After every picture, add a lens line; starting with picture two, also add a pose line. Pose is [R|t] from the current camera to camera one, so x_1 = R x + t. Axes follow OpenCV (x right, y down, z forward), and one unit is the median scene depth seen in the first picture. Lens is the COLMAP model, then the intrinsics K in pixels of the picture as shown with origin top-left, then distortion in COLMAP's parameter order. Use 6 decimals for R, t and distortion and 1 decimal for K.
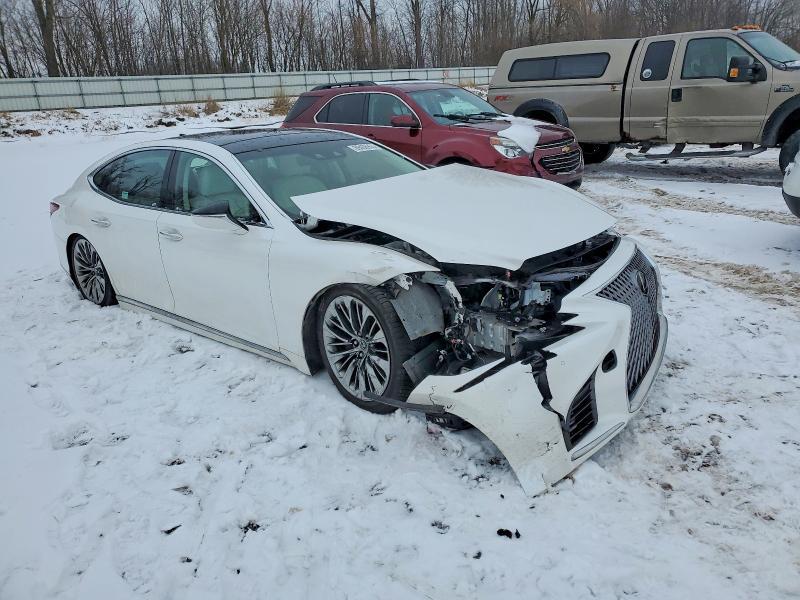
lens RADIAL K [[591.9, 0, 385.0], [0, 591.9, 287.4], [0, 0, 1]] dist [0.017866, -0.000520]
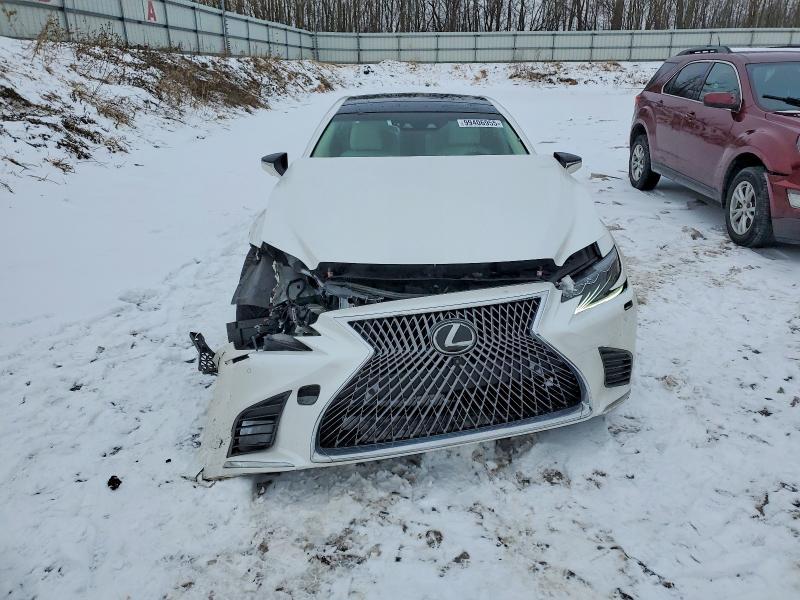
lens RADIAL K [[572.0, 0, 400.0], [0, 572.0, 300.0], [0, 0, 1]] dist [0.009614, -0.003634]
pose [[0.694869, 0.321055, -0.643491, 0.907409], [-0.255287, 0.946657, 0.196643, -0.193440], [0.672299, 0.027633, 0.739764, 0.445828]]
